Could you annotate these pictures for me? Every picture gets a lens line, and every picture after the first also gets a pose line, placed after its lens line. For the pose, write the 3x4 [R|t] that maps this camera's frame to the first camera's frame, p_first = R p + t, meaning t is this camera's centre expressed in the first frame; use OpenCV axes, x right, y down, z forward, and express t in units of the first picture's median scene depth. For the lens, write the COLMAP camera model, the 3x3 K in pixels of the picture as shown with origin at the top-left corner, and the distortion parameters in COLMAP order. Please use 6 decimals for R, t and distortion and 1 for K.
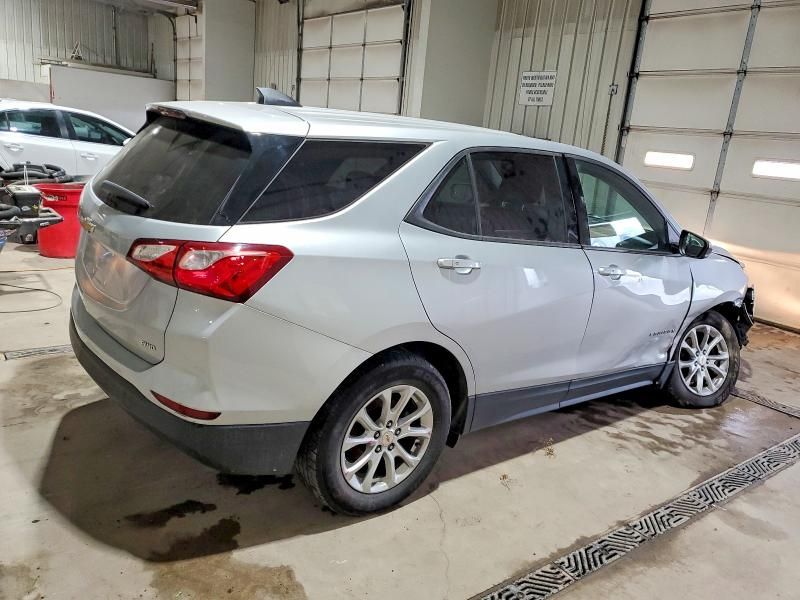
lens RADIAL K [[637.8, 0, 401.2], [0, 637.8, 297.0], [0, 0, 1]] dist [0.033299, -0.025228]
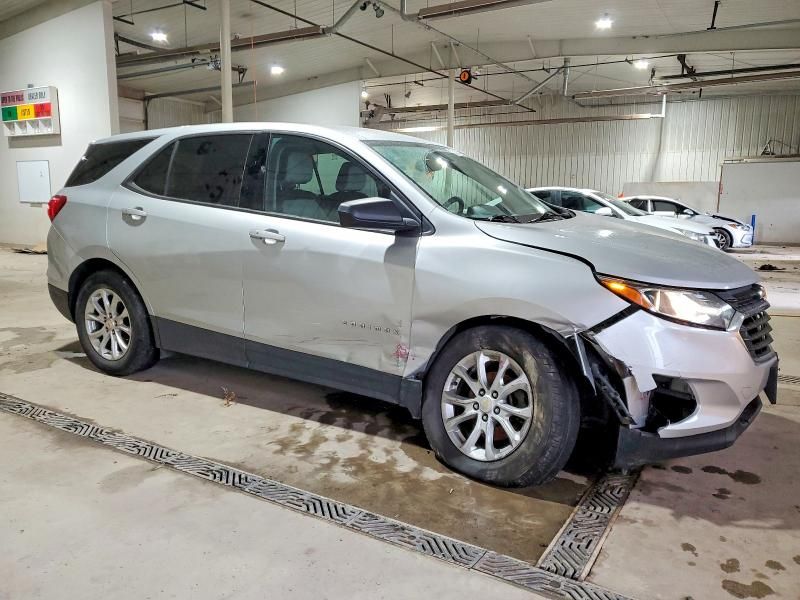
lens RADIAL K [[637.8, 0, 401.2], [0, 637.8, 300.7], [0, 0, 1]] dist [0.033299, -0.025228]
pose [[0.342009, 0.049710, -0.938381, 1.236185], [-0.217937, 0.975568, -0.027751, 0.038241], [0.914075, 0.213999, 0.344487, 0.800415]]
